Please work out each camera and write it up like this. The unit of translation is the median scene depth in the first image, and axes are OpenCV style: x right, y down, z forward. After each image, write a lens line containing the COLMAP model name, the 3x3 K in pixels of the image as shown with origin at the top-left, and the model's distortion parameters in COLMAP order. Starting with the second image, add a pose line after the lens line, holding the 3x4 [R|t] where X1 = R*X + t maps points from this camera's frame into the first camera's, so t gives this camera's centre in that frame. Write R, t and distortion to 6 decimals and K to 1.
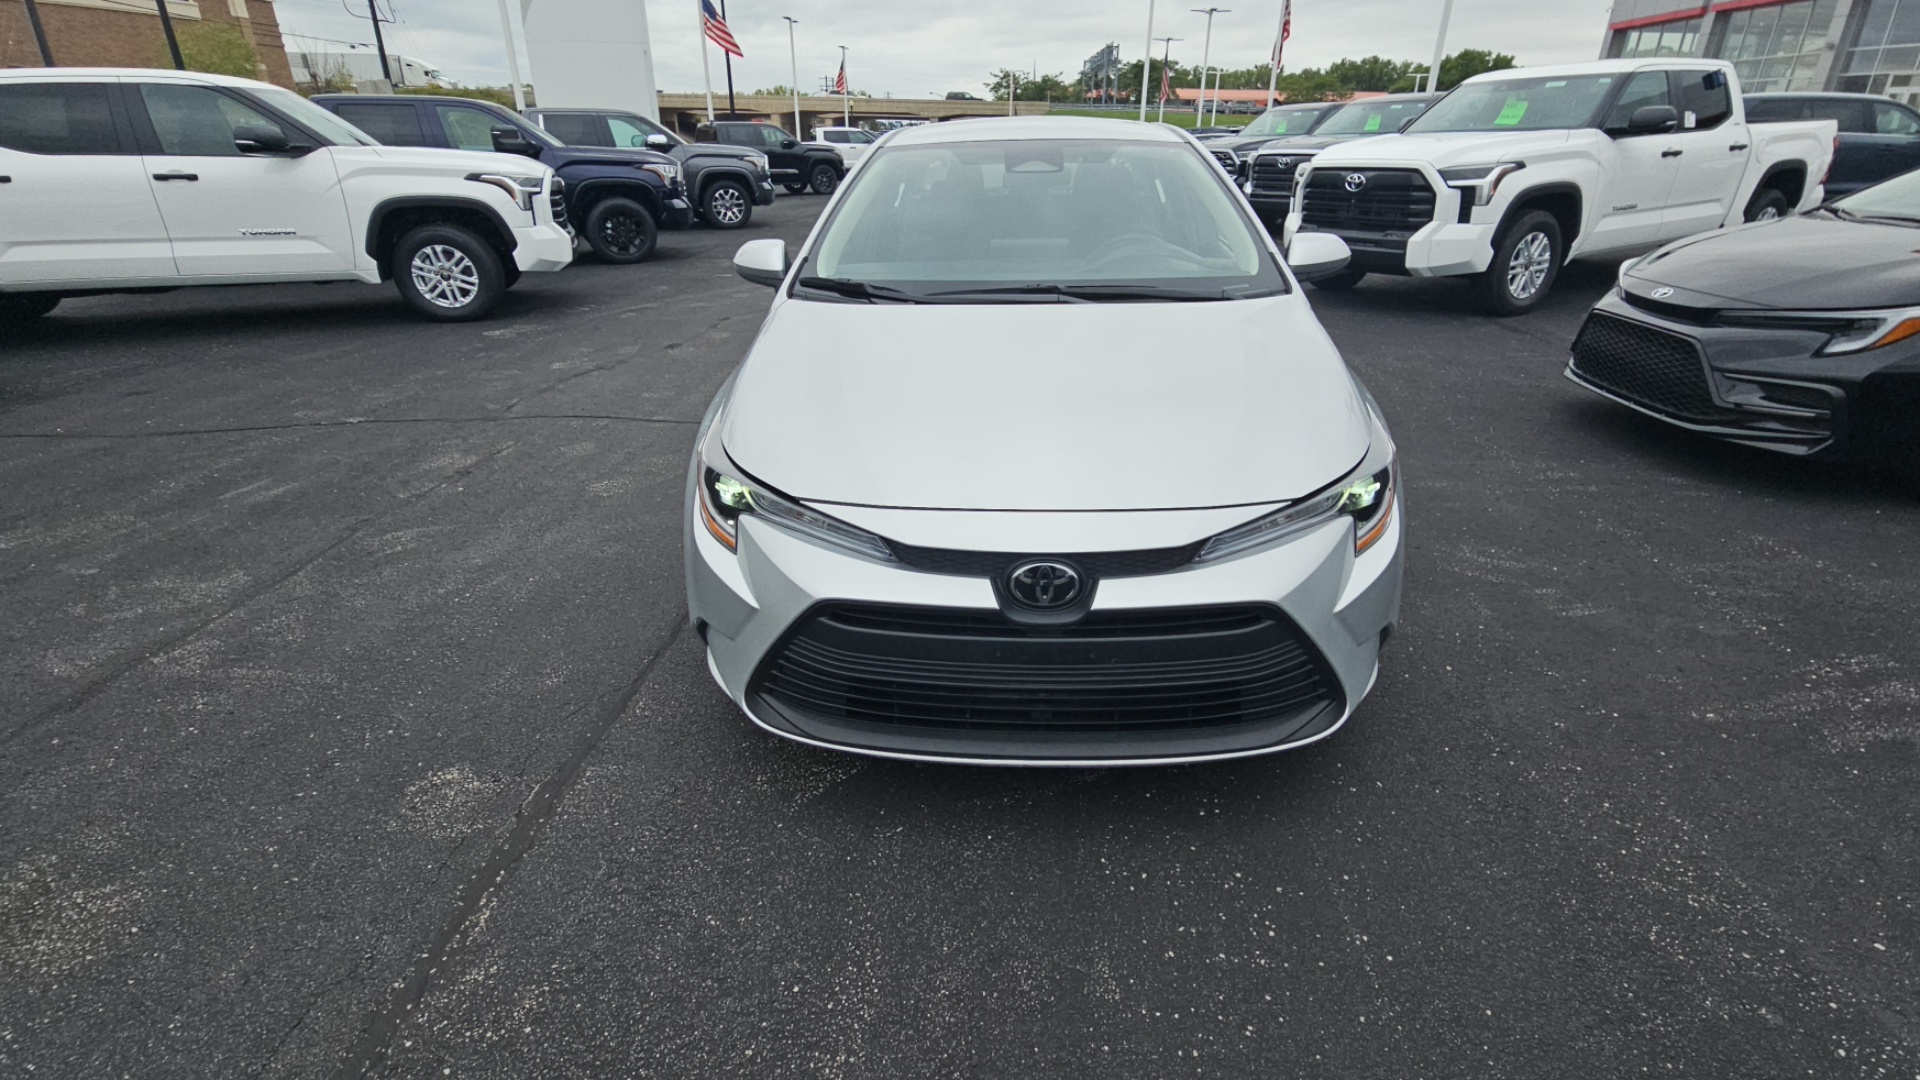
lens RADIAL K [[875.0, 0, 974.4], [0, 875.0, 552.7], [0, 0, 1]] dist [0.007168, -0.006191]
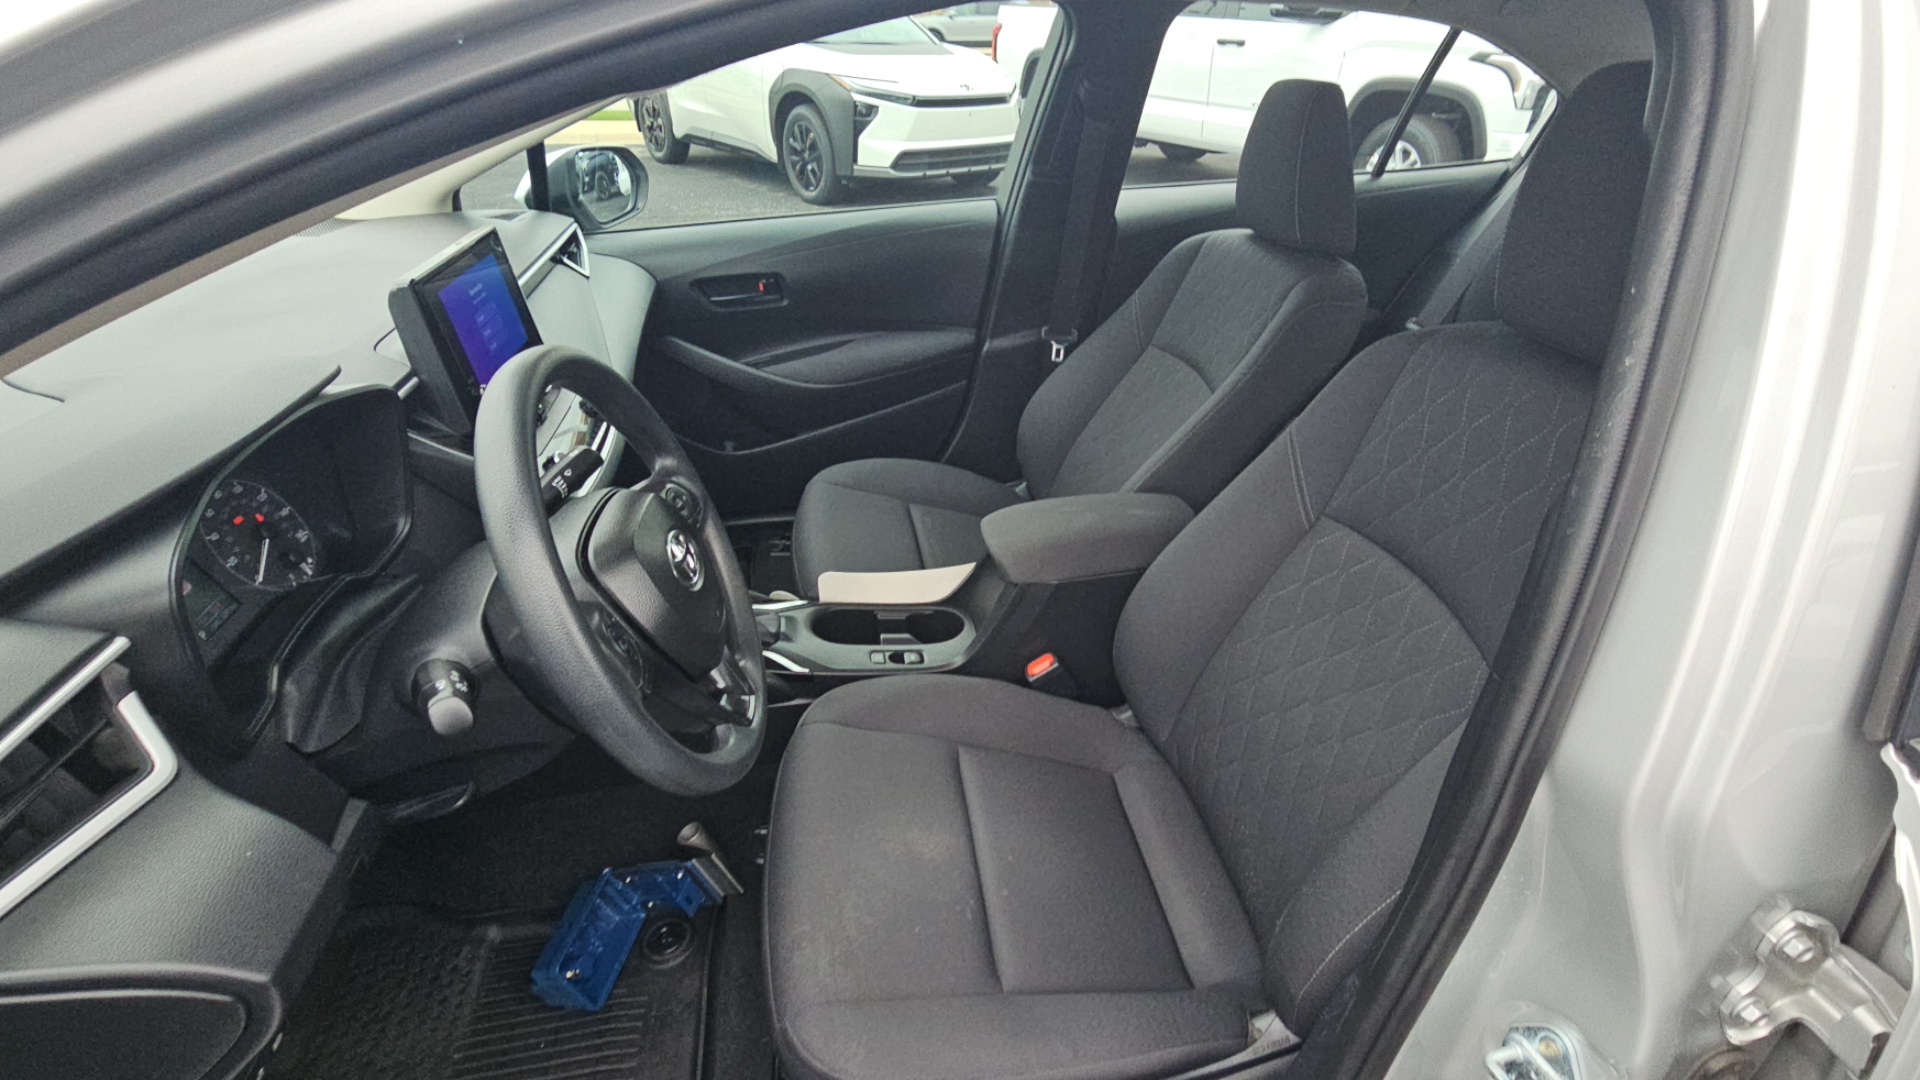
lens RADIAL K [[875.0, 0, 976.7], [0, 875.0, 543.6], [0, 0, 1]] dist [0.007168, -0.006191]
pose [[0.218235, 0.507708, -0.833430, 0.192900], [-0.426674, 0.817705, 0.386404, -0.219938], [0.877680, 0.271276, 0.395078, 0.496645]]
